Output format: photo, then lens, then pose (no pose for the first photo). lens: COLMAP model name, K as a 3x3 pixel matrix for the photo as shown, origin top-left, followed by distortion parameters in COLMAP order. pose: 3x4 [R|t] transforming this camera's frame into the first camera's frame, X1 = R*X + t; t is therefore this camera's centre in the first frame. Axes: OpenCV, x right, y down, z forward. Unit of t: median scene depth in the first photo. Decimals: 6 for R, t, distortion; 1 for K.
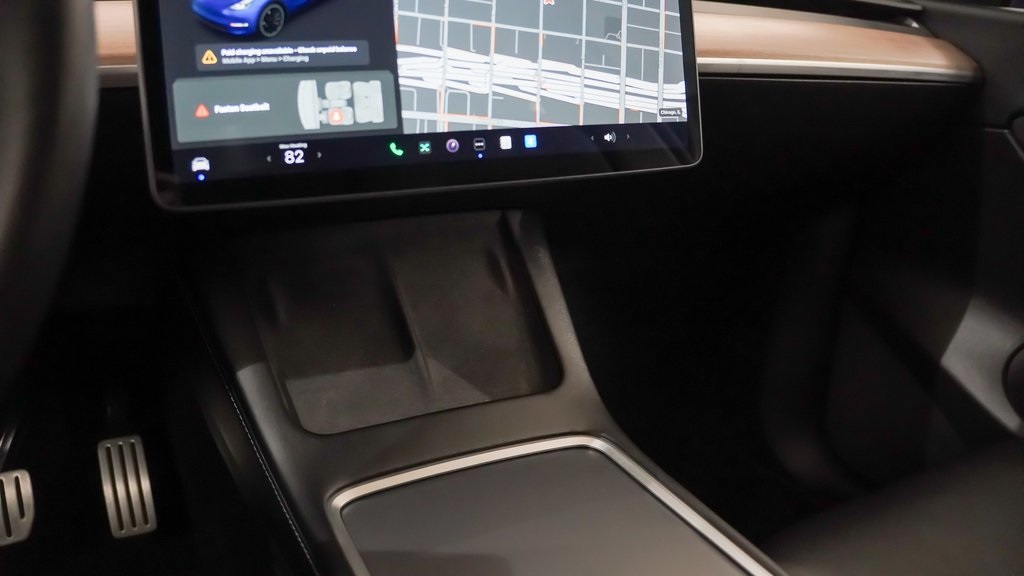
lens RADIAL K [[840.8, 0, 520.9], [0, 840.8, 272.5], [0, 0, 1]] dist [-0.149717, 0.008211]
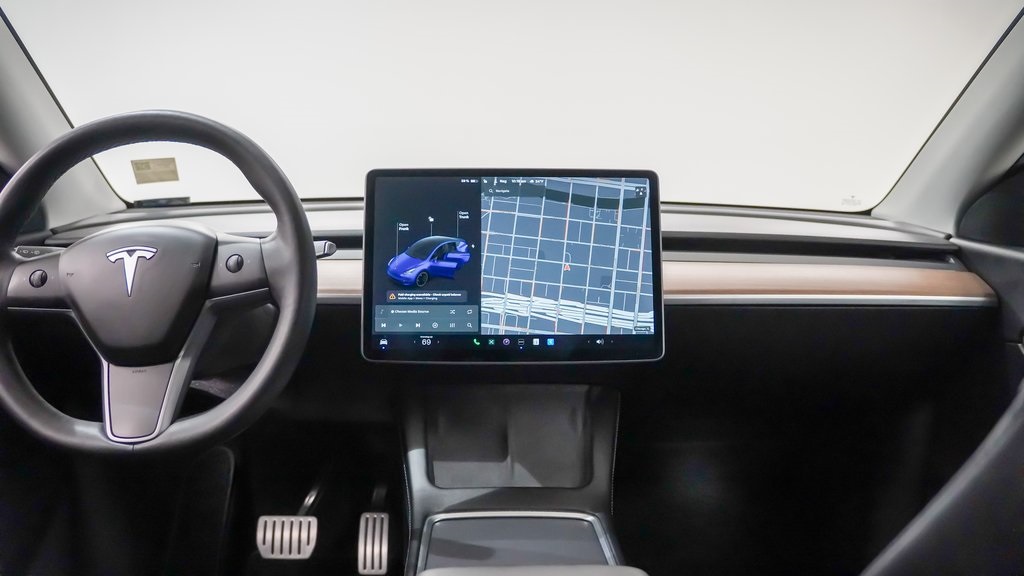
lens RADIAL K [[840.8, 0, 513.0], [0, 840.8, 285.9], [0, 0, 1]] dist [-0.149717, 0.008211]
pose [[0.901017, 0.014123, -0.433555, 0.787776], [-0.111254, 0.973562, -0.199496, 0.114622], [0.419275, 0.227984, 0.878767, -0.772046]]
